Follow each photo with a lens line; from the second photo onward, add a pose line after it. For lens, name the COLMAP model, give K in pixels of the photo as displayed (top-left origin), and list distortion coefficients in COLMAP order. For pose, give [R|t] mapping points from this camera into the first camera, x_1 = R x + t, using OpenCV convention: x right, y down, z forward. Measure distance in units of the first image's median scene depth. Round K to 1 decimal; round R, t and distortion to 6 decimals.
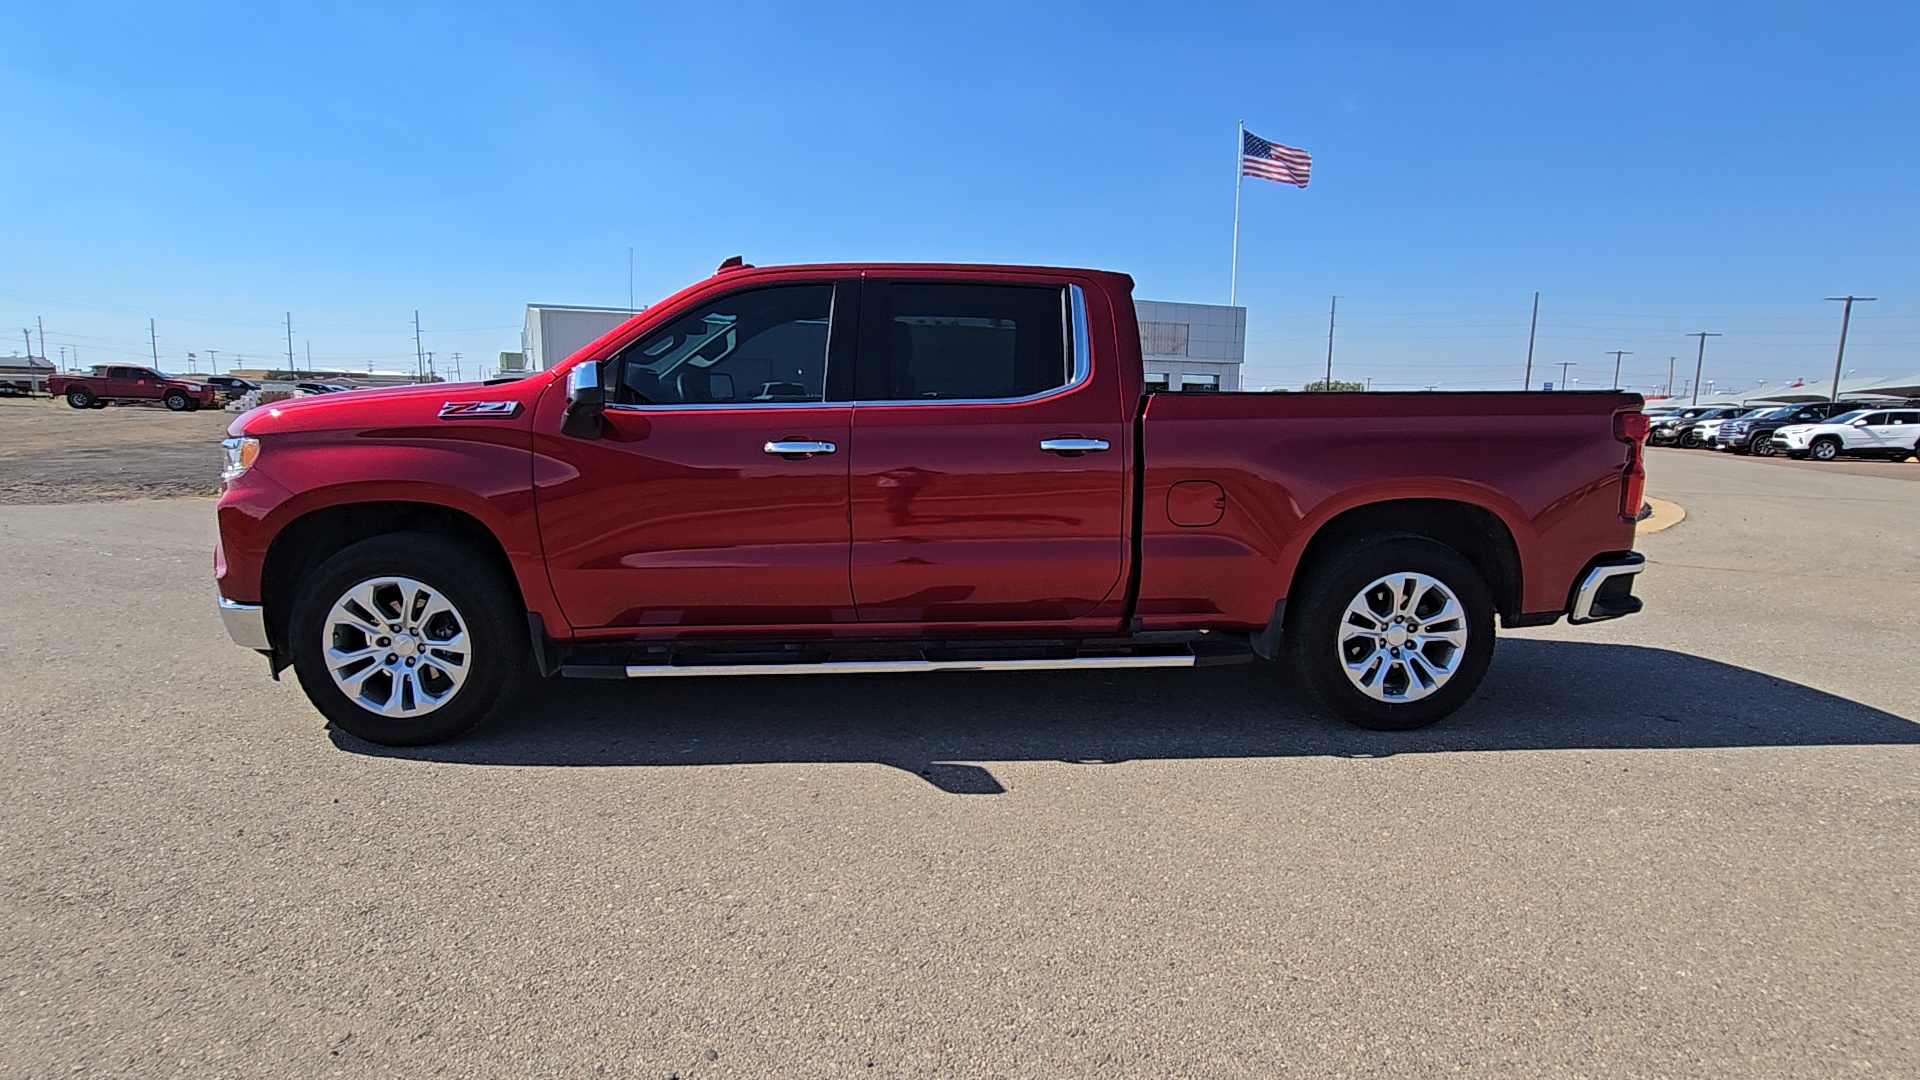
lens RADIAL K [[980.1, 0, 972.9], [0, 980.1, 543.8], [0, 0, 1]] dist [-0.002951, 0.002117]
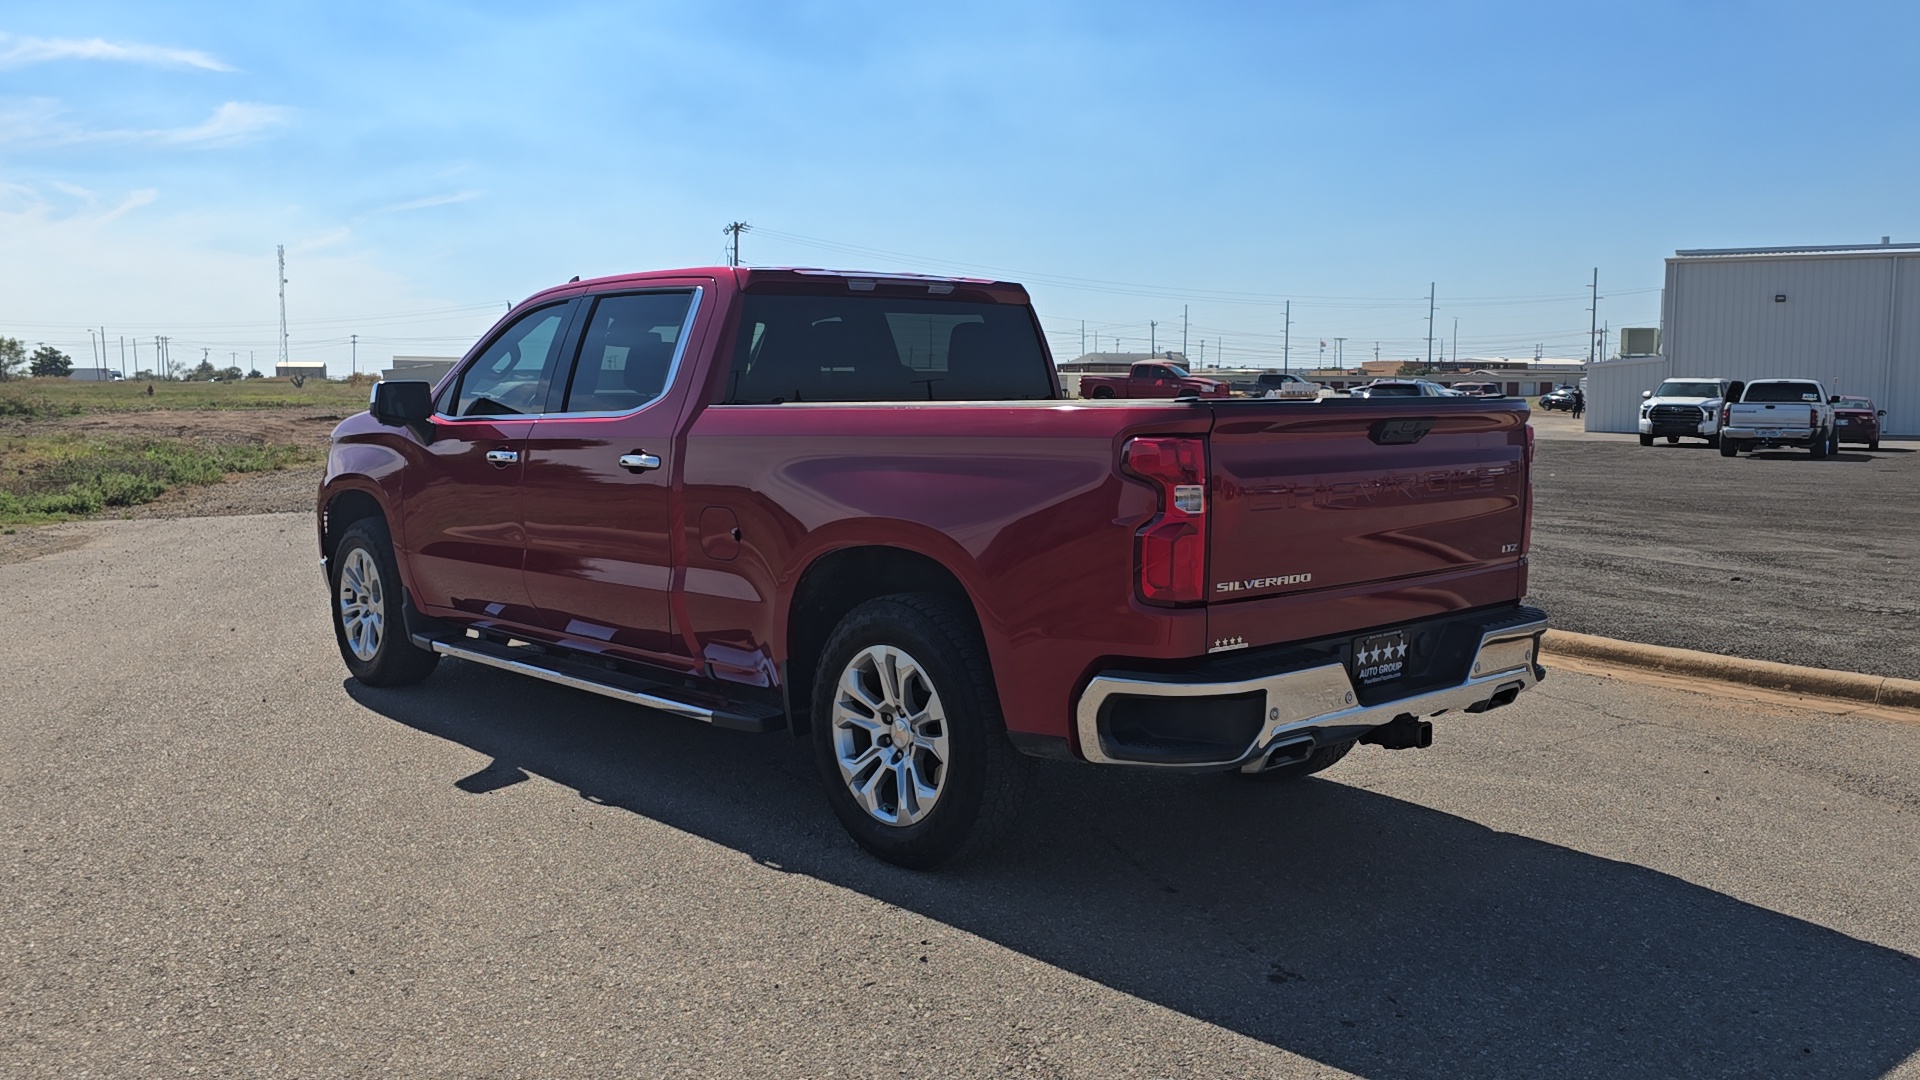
lens RADIAL K [[1616.0, 0, 965.1], [0, 1616.0, 539.1], [0, 0, 1]] dist [0.000730, 0.005970]
pose [[0.614701, 0.064151, -0.786147, 1.426199], [-0.111104, 0.993792, -0.005778, -0.049388], [0.780896, 0.090896, 0.618012, 0.286269]]
